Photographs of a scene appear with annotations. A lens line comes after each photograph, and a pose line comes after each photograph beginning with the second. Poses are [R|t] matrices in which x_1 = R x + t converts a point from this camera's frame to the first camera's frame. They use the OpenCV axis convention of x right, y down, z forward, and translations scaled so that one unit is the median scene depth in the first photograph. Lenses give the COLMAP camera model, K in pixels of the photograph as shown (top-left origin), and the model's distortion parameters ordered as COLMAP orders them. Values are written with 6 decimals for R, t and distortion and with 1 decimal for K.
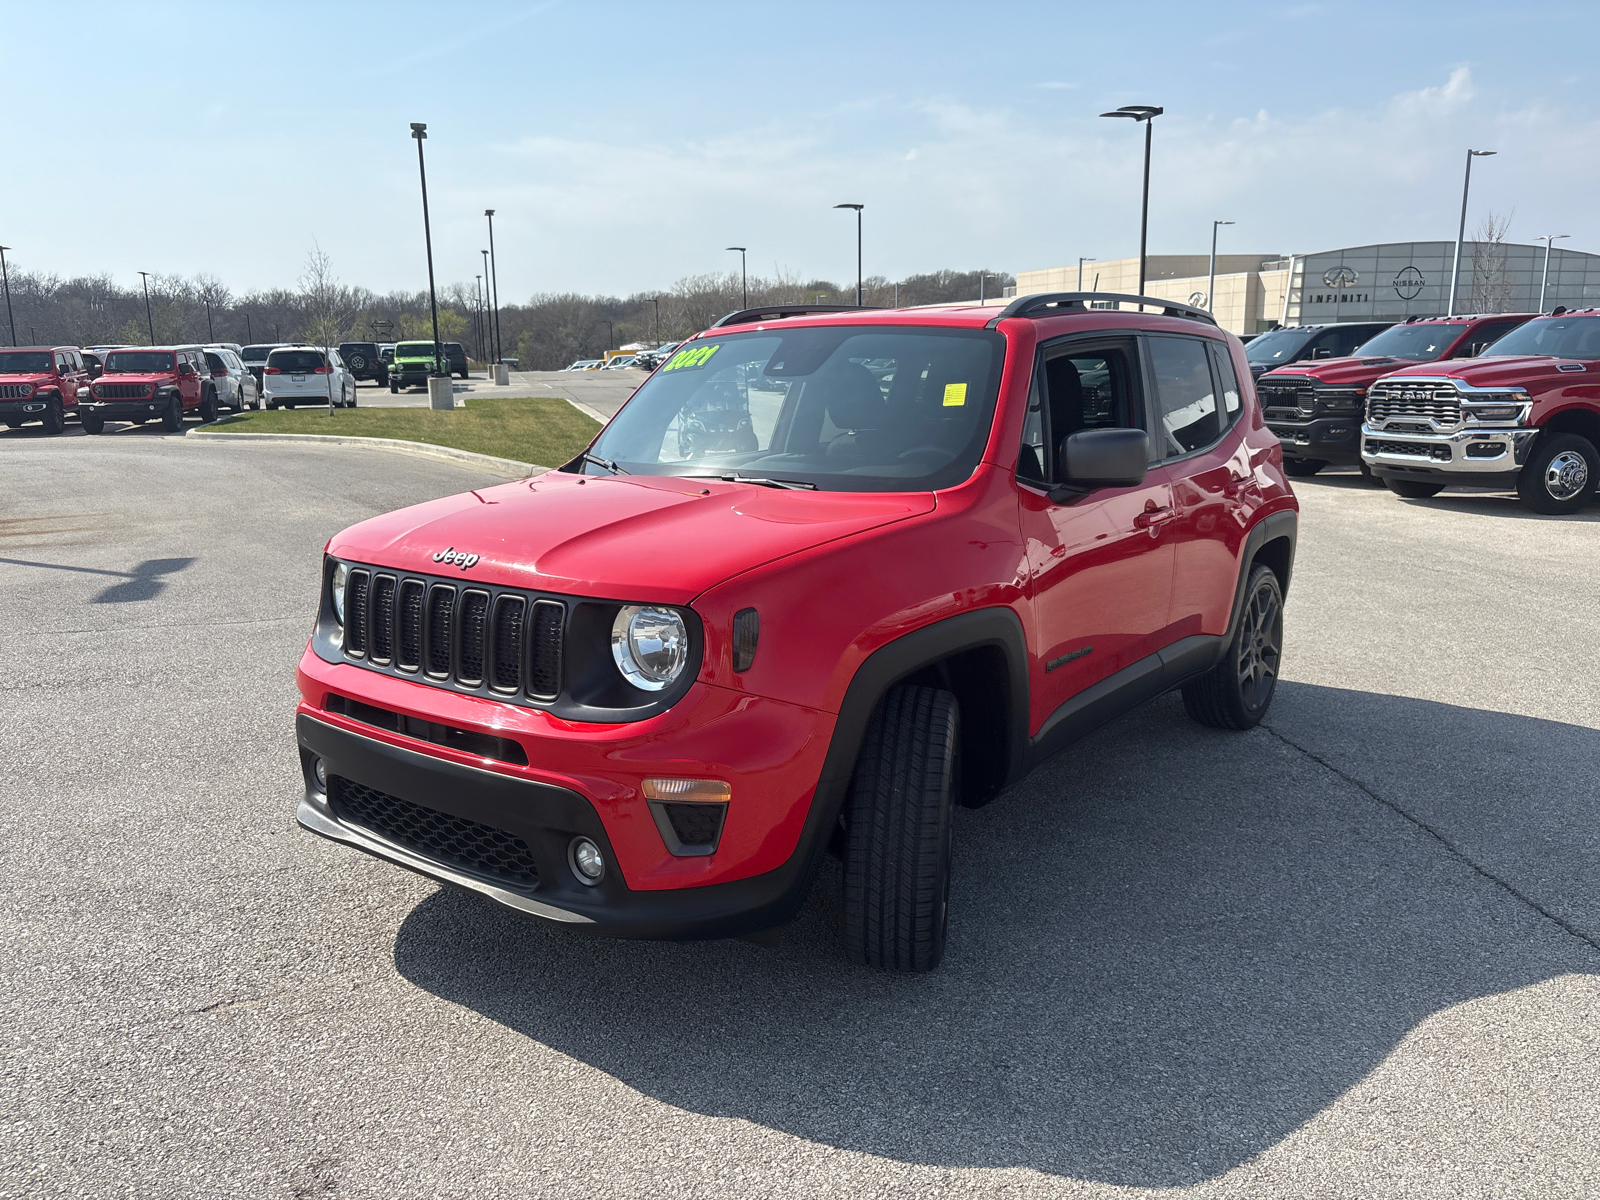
lens RADIAL K [[1218.3, 0, 774.5], [0, 1218.3, 616.3], [0, 0, 1]] dist [0.020734, -0.005005]
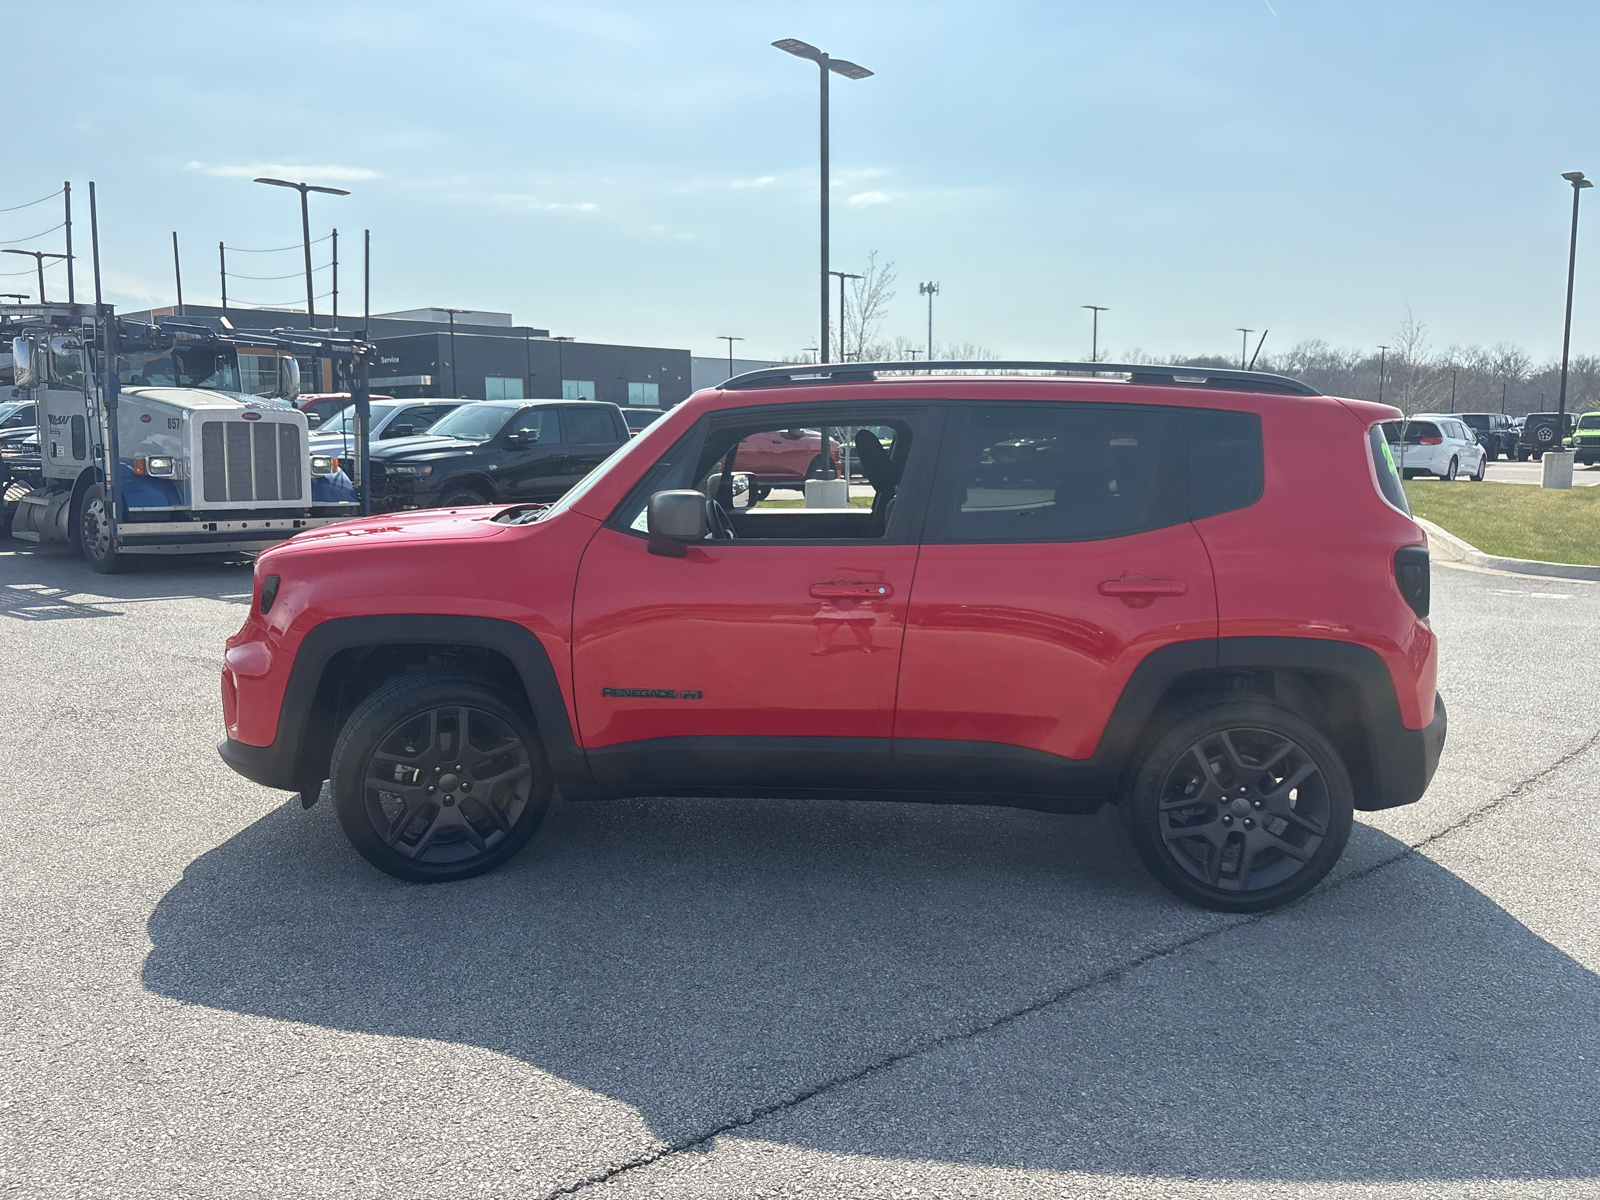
lens RADIAL K [[1218.3, 0, 791.6], [0, 1218.3, 575.2], [0, 0, 1]] dist [0.020734, -0.005005]
pose [[0.574905, 0.114445, -0.810177, 0.131727], [-0.185182, 0.982676, 0.007406, -0.011281], [0.796989, 0.145773, 0.586138, 0.048304]]
